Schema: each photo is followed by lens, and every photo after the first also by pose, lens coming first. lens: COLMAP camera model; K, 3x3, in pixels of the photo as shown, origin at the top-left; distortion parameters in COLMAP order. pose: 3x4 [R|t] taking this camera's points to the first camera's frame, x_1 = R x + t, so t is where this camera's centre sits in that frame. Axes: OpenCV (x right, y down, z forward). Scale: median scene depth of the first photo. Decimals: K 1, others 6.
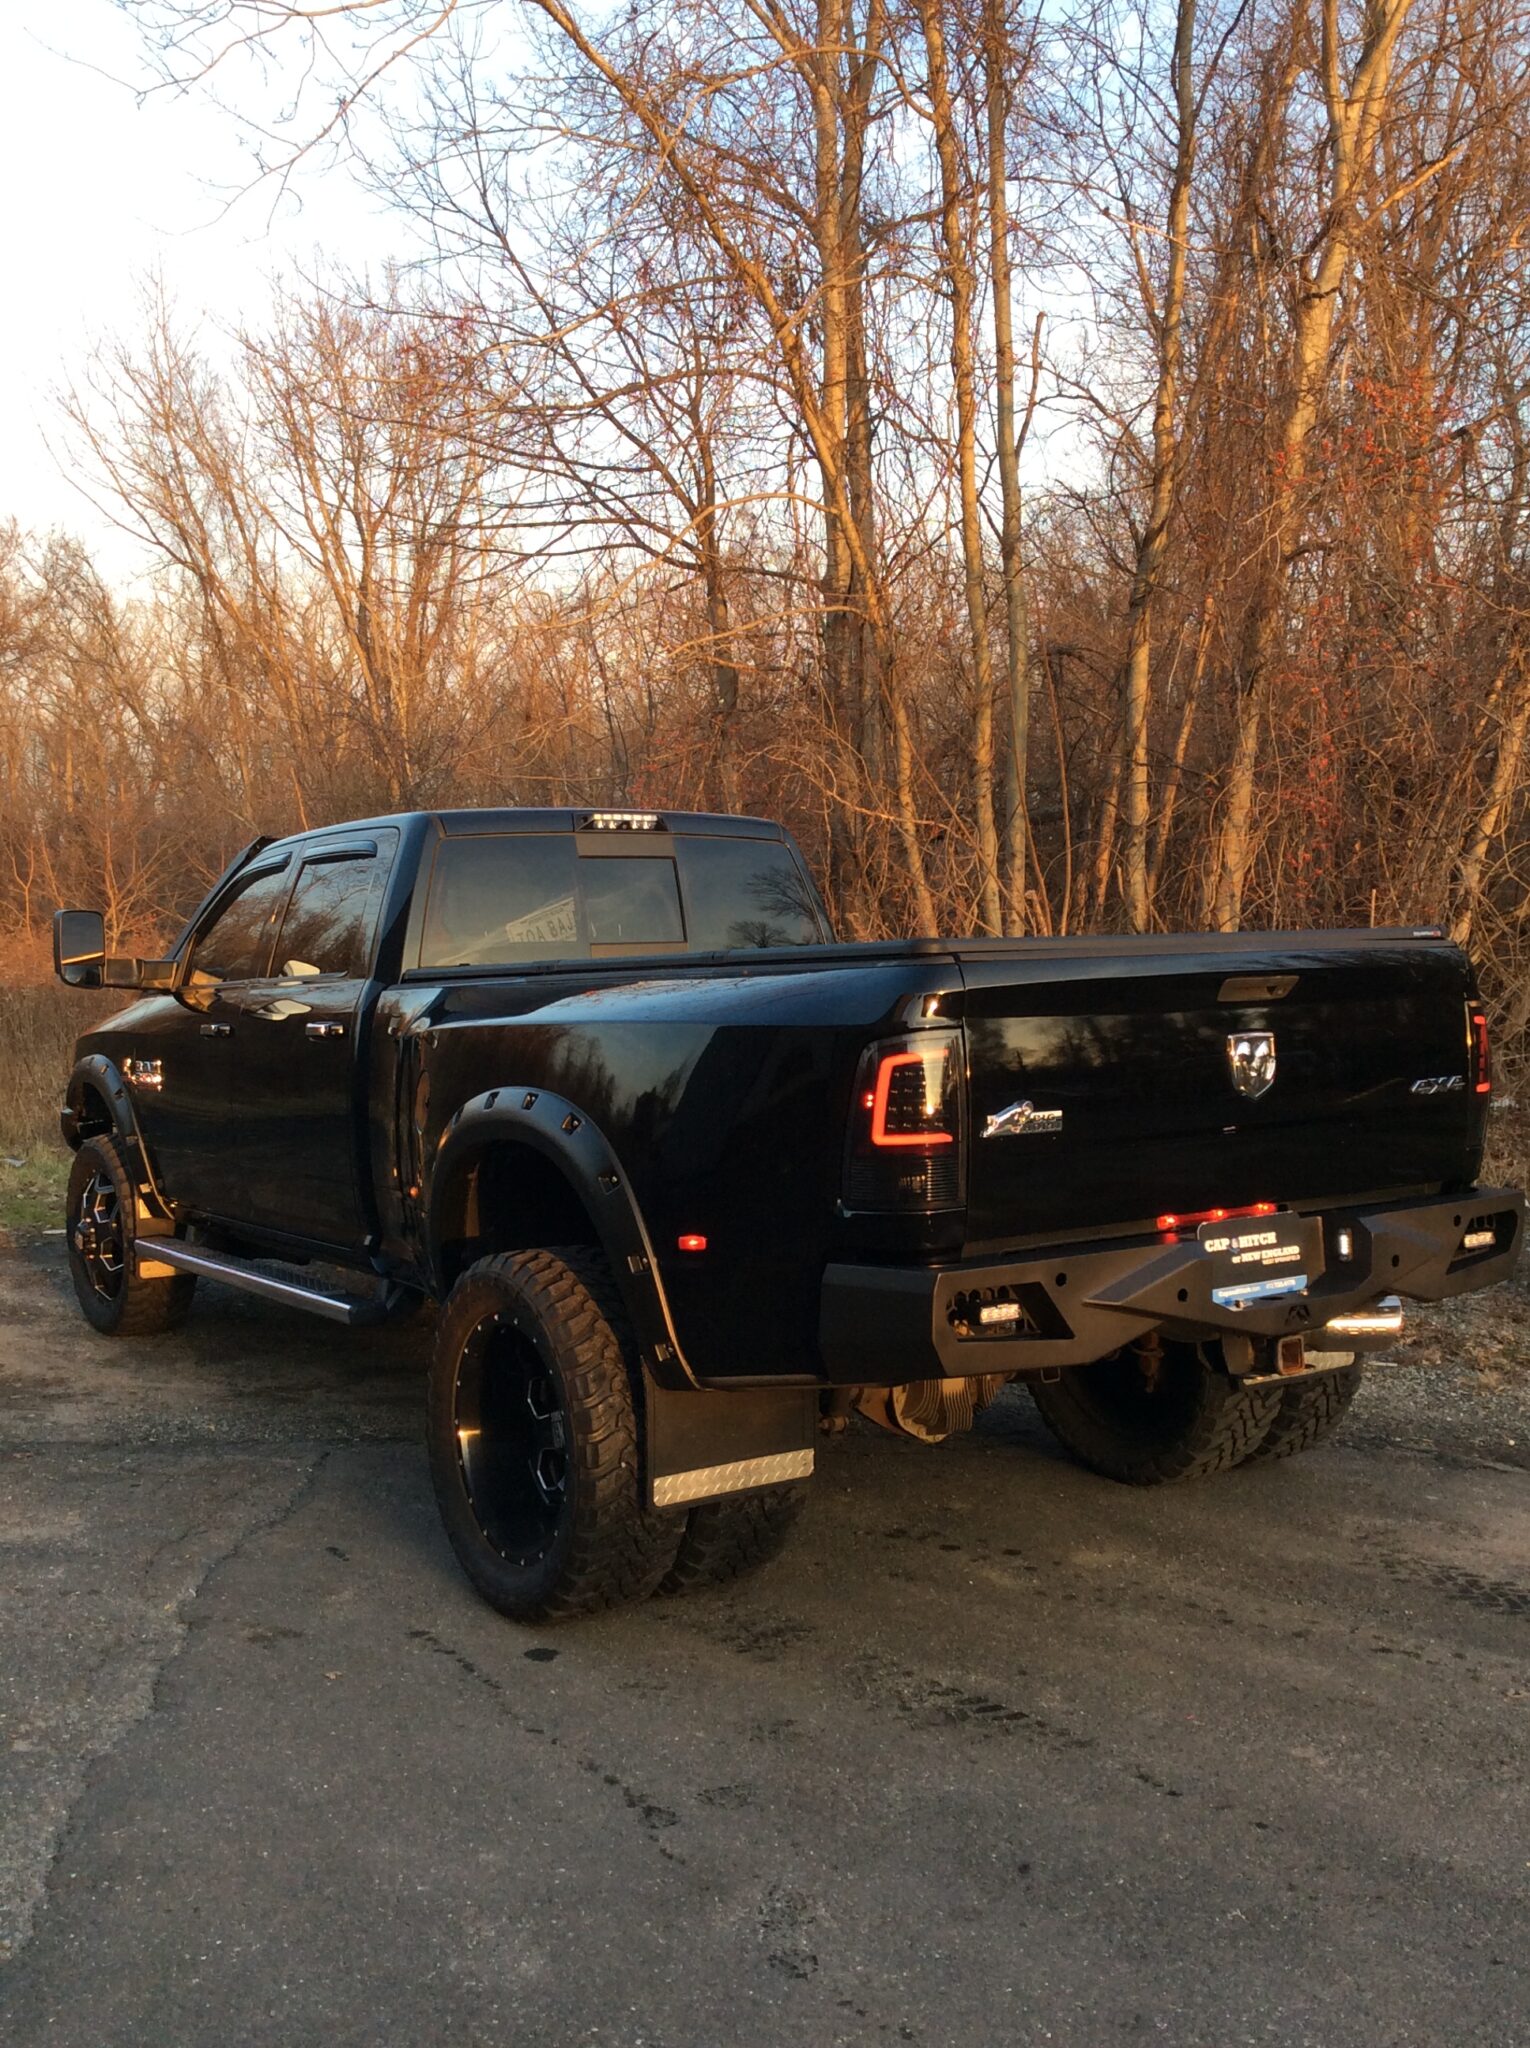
lens RADIAL K [[1961.6, 0, 773.0], [0, 1961.6, 1028.5], [0, 0, 1]] dist [0.126610, -0.245494]
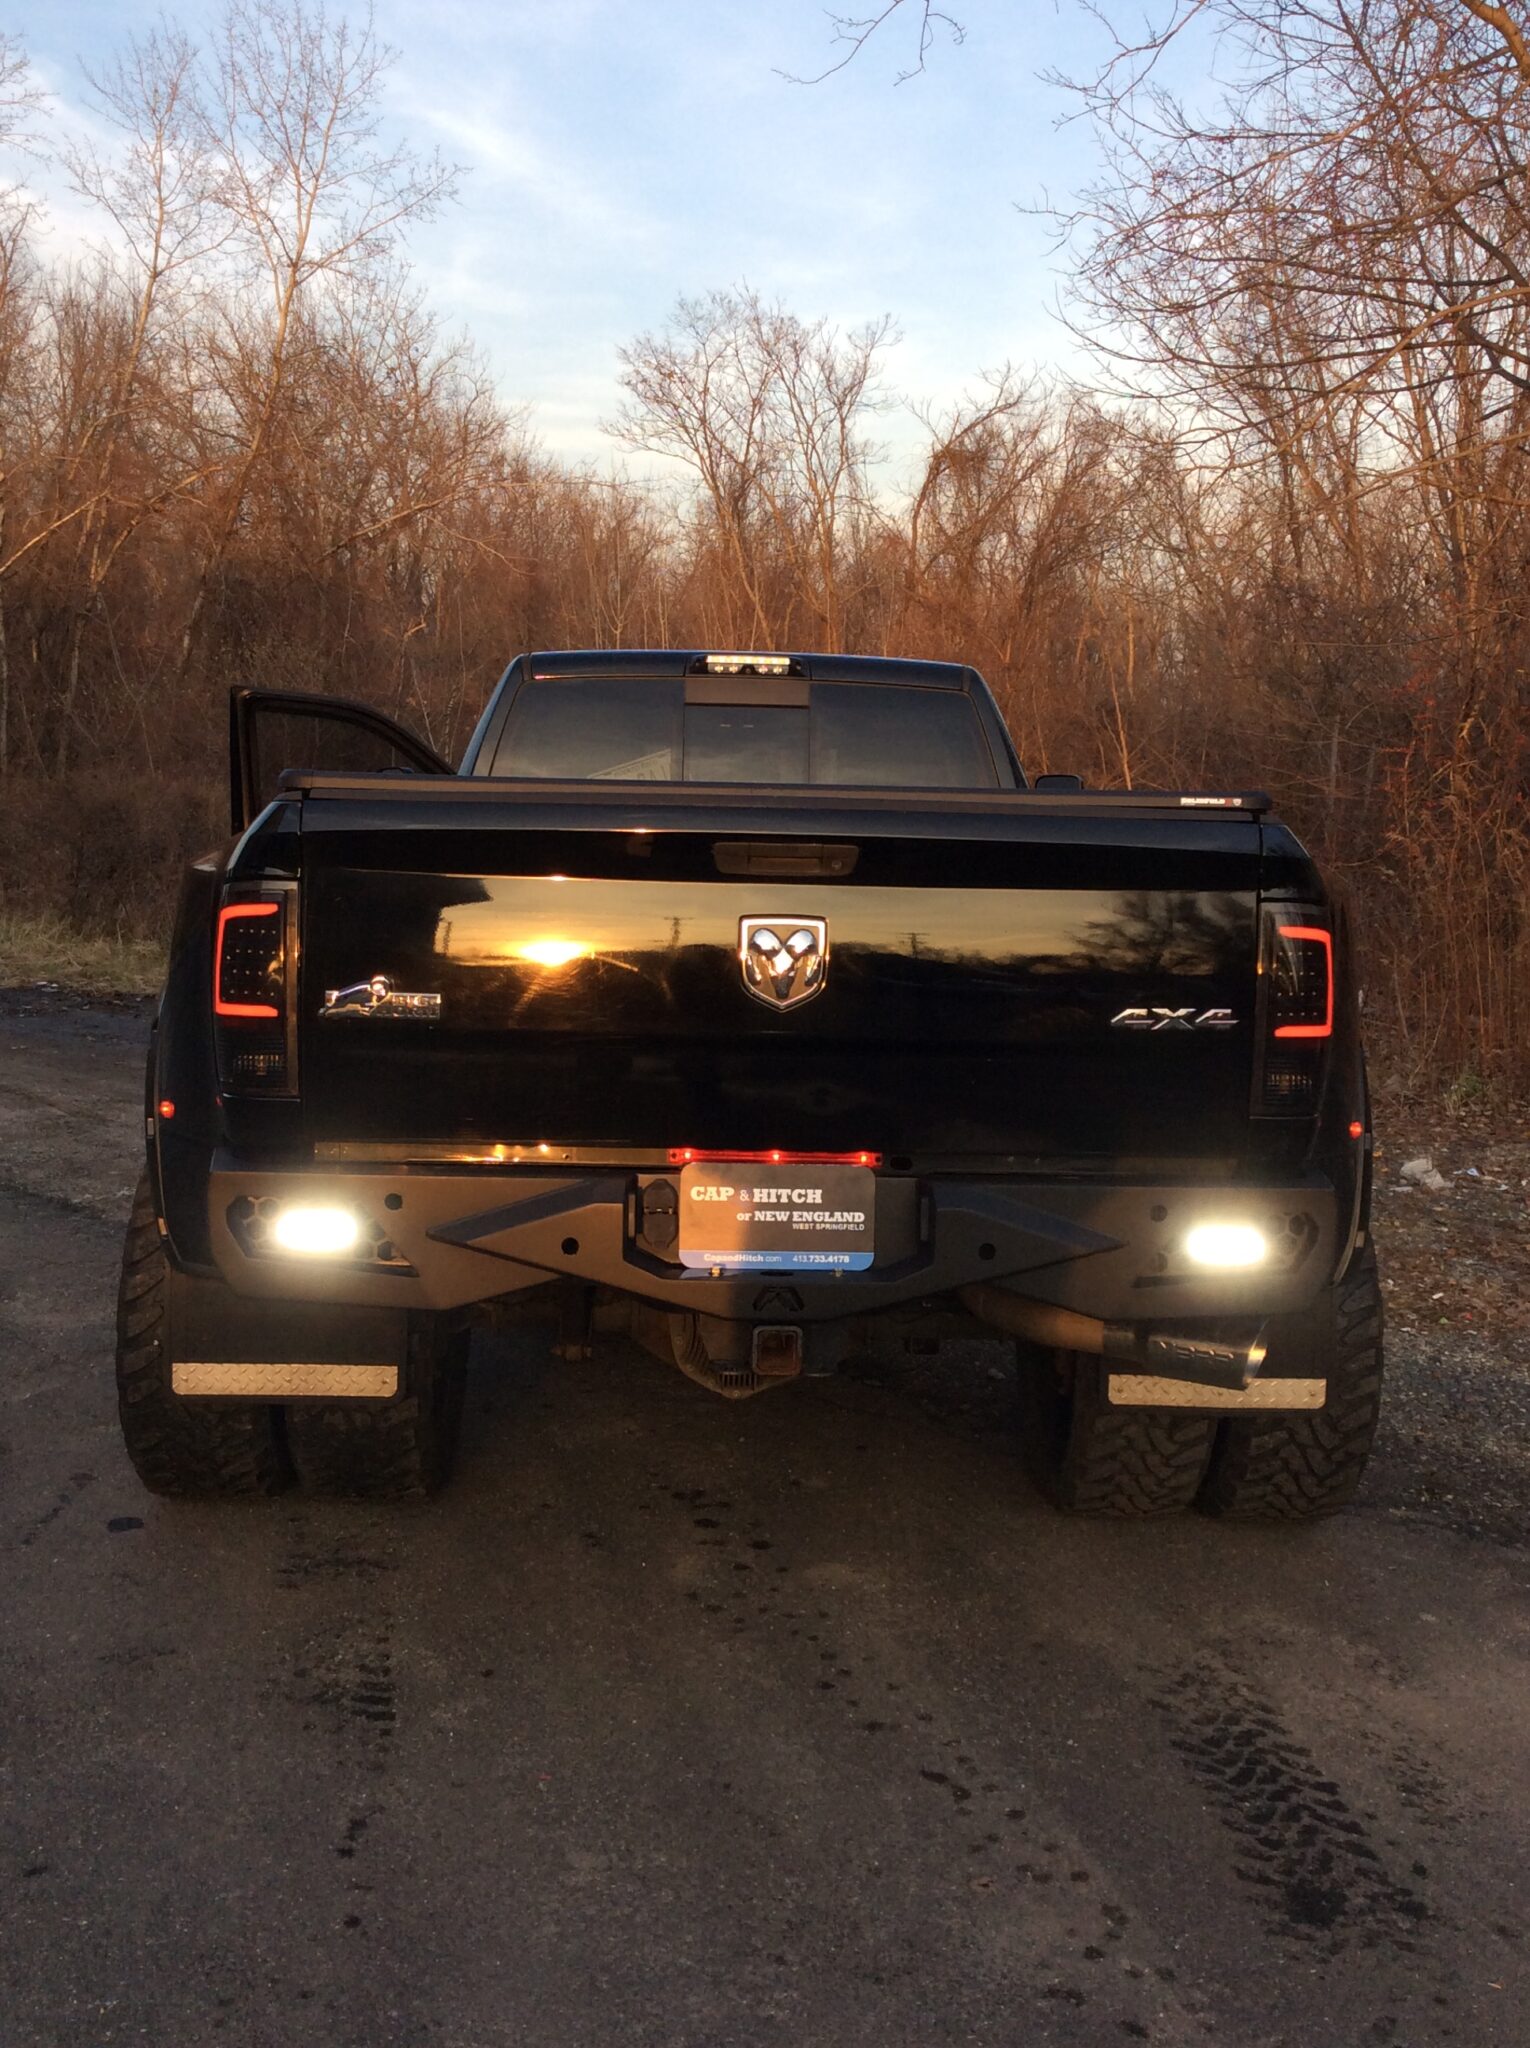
lens RADIAL K [[1963.4, 0, 767.7], [0, 1963.4, 1033.3], [0, 0, 1]] dist [0.128654, -0.249898]
pose [[0.844107, 0.096389, -0.527439, 0.419380], [-0.066674, 0.994943, 0.075120, -0.006853], [0.532013, -0.028243, 0.846265, 0.243977]]
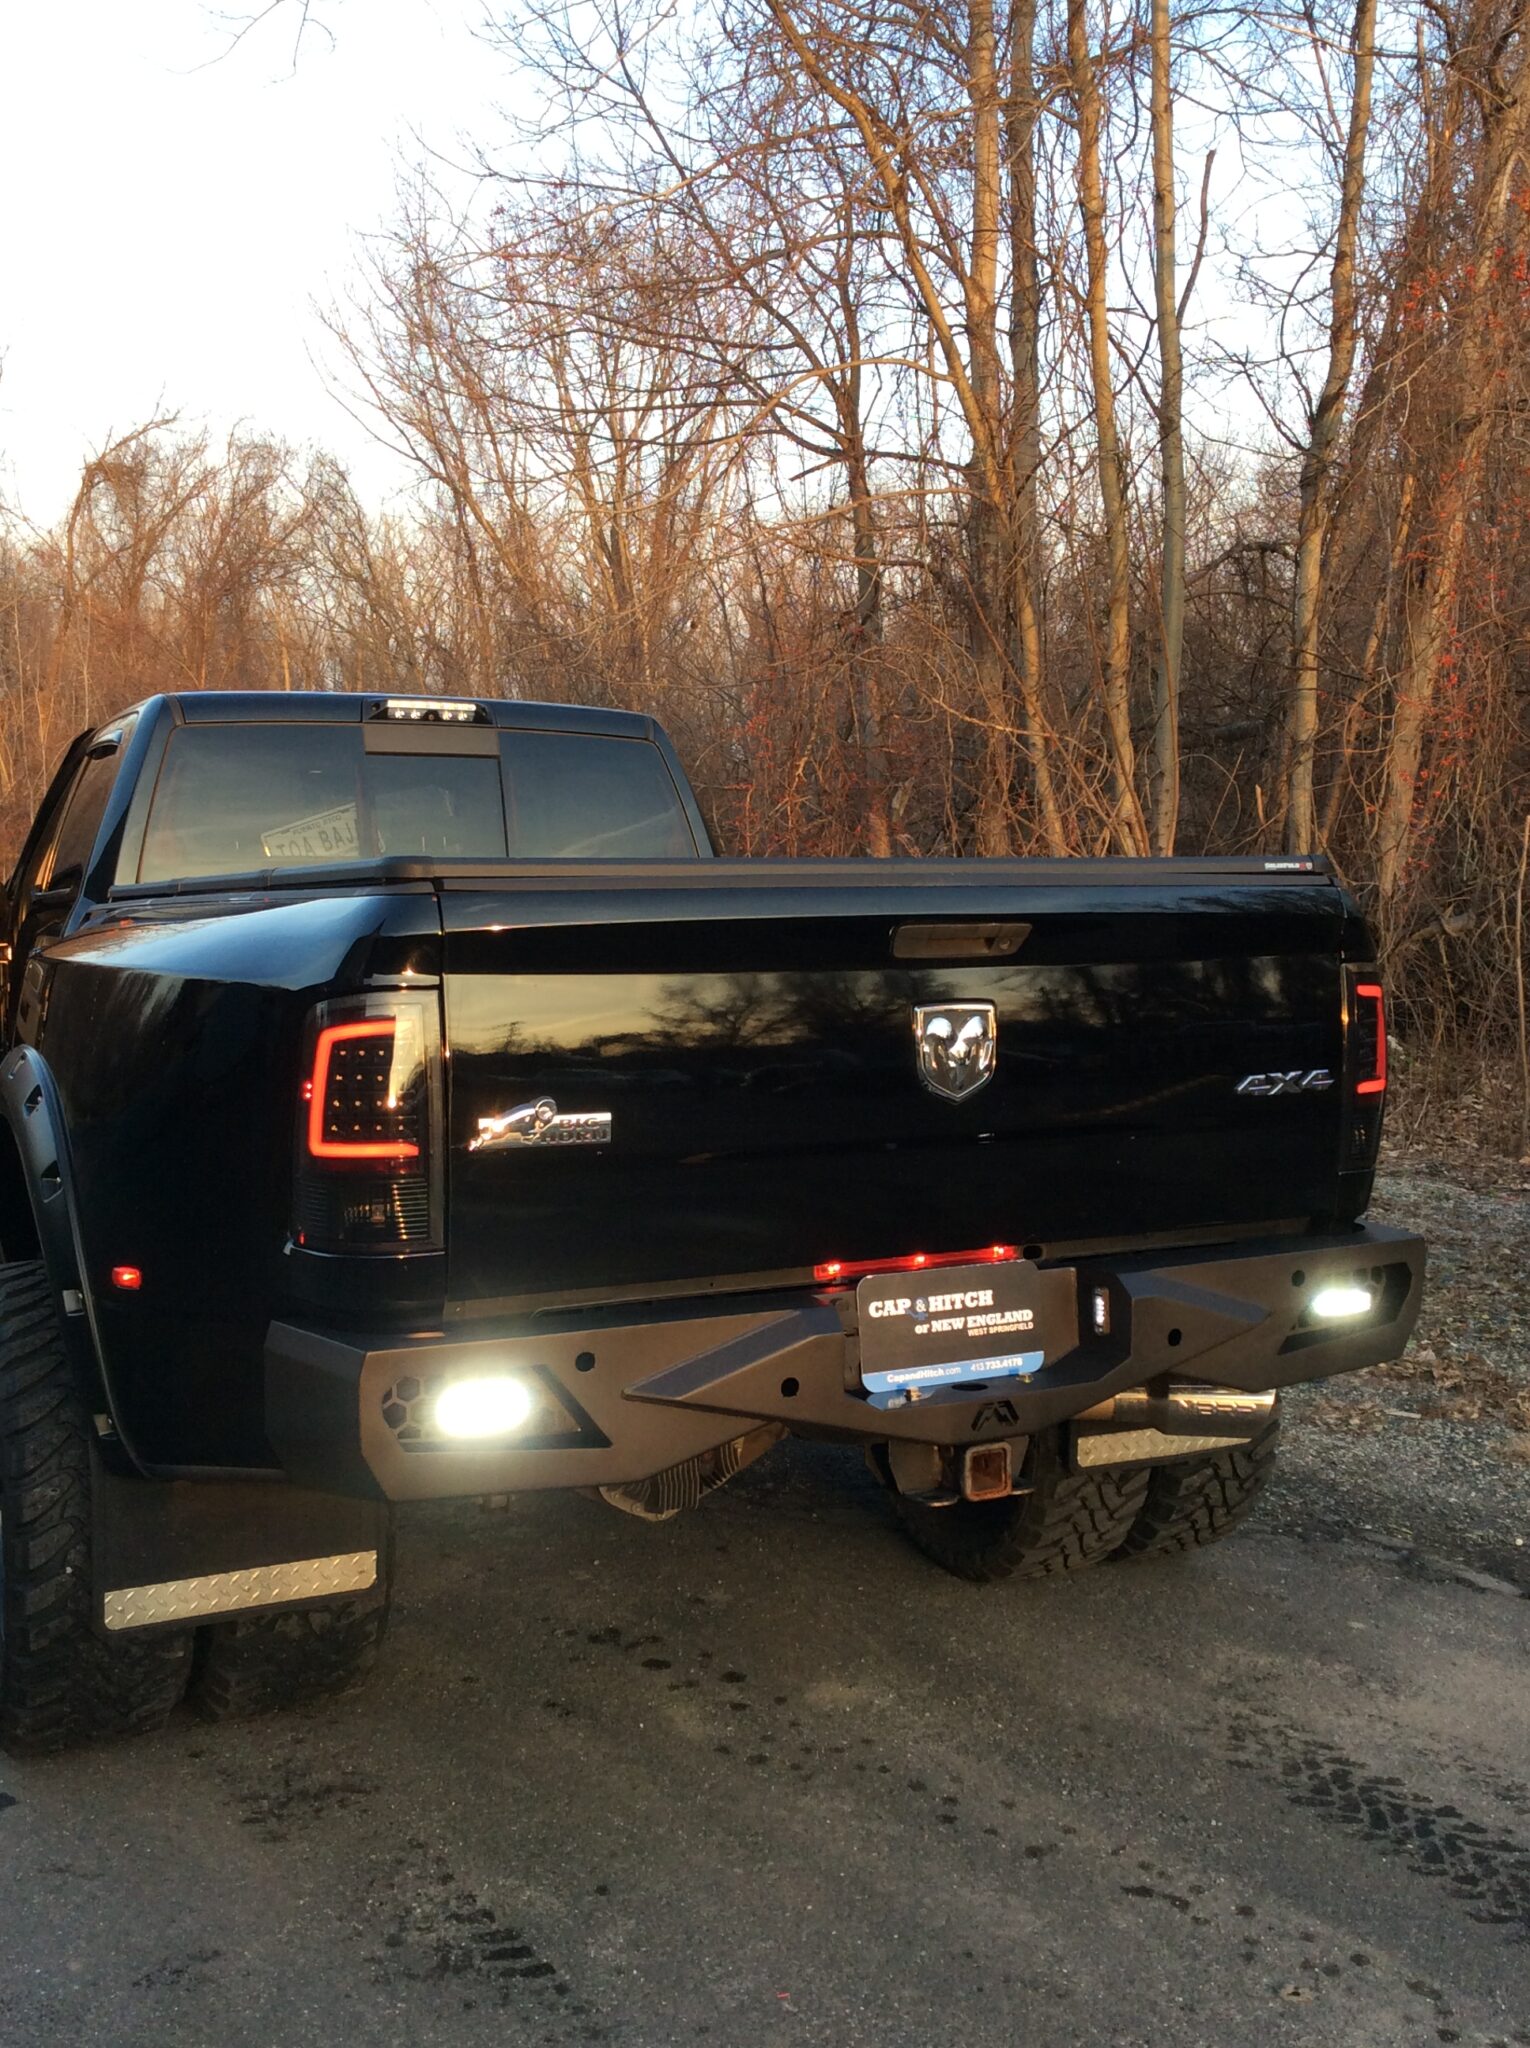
lens RADIAL K [[1977.6, 0, 765.0], [0, 1977.6, 1024.0], [0, 0, 1]] dist [0.096906, -0.158675]
pose [[0.989150, 0.030196, -0.143775, 0.183374], [-0.025051, 0.998984, 0.037462, -0.009964], [0.144760, -0.033454, 0.988901, 0.202302]]
